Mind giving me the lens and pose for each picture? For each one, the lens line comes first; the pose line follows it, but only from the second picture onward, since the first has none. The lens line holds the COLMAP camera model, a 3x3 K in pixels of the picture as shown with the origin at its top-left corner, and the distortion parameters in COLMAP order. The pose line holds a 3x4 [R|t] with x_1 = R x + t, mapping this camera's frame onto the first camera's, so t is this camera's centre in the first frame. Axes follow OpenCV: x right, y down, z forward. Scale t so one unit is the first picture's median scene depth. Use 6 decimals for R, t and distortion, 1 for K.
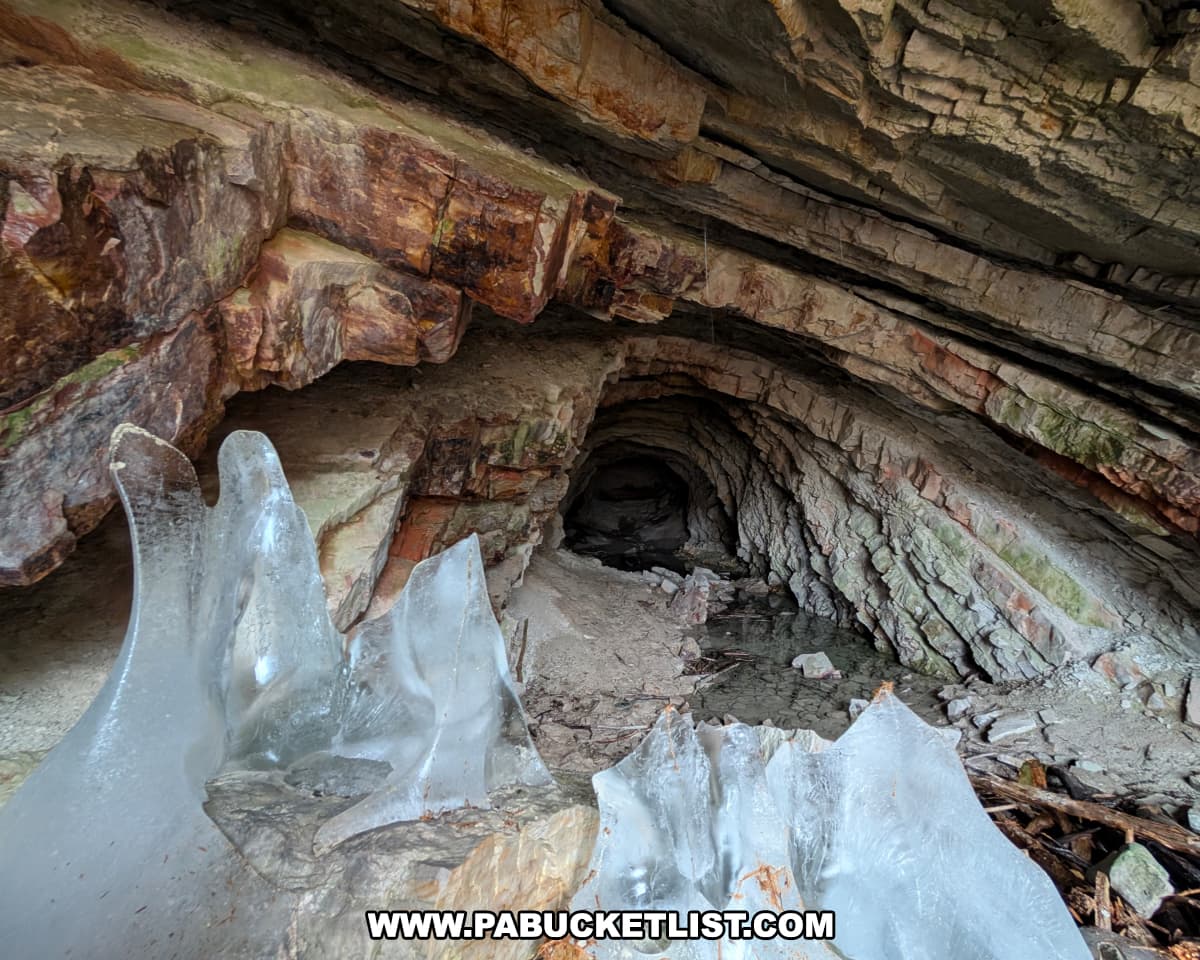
lens RADIAL K [[476.9, 0, 636.7], [0, 476.9, 478.3], [0, 0, 1]] dist [0.000892, 0.000318]
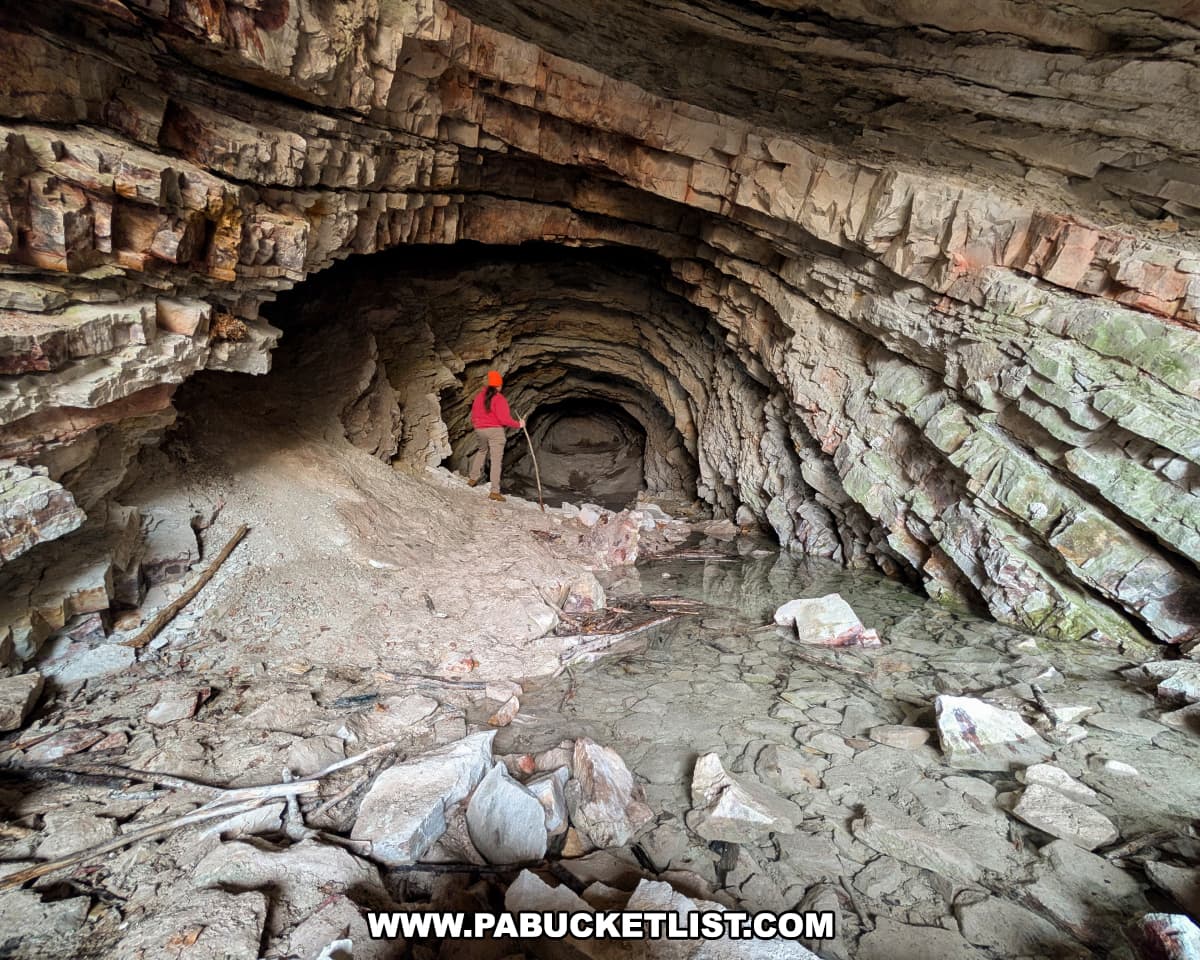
lens RADIAL K [[474.6, 0, 600.0], [0, 474.6, 480.0], [0, 0, 1]] dist [0.000840, -0.000029]
pose [[0.999748, 0.000274, -0.022458, 0.139368], [0.000823, 0.998807, 0.048835, 0.199486], [0.022445, -0.048841, 0.998554, 0.457093]]
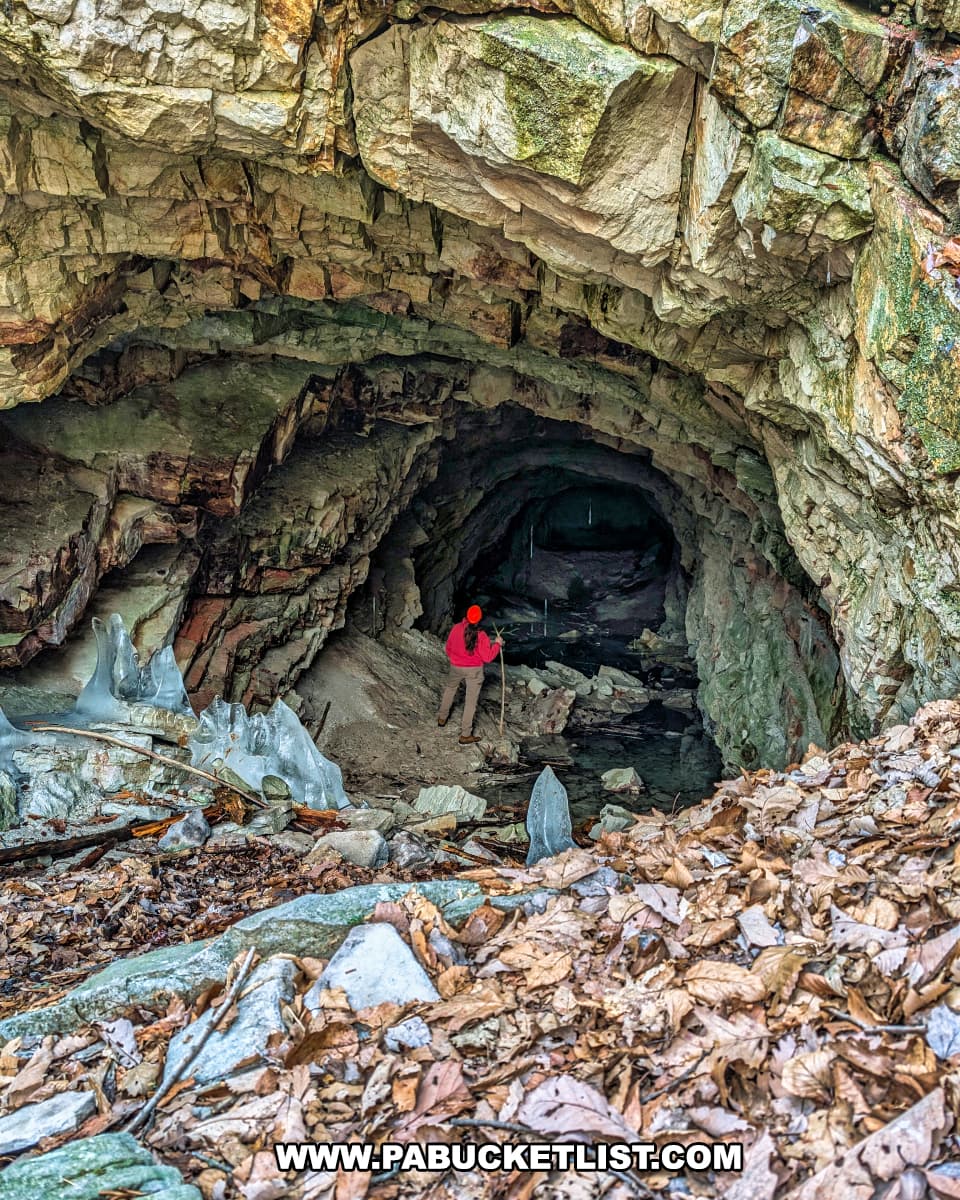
lens RADIAL K [[909.0, 0, 482.5], [0, 909.0, 636.7], [0, 0, 1]] dist [0.009096, -0.001285]
pose [[0.972304, 0.076134, -0.220970, 0.428398], [-0.038390, 0.984639, 0.170328, -0.149086], [0.230544, -0.157128, 0.960292, -0.625098]]
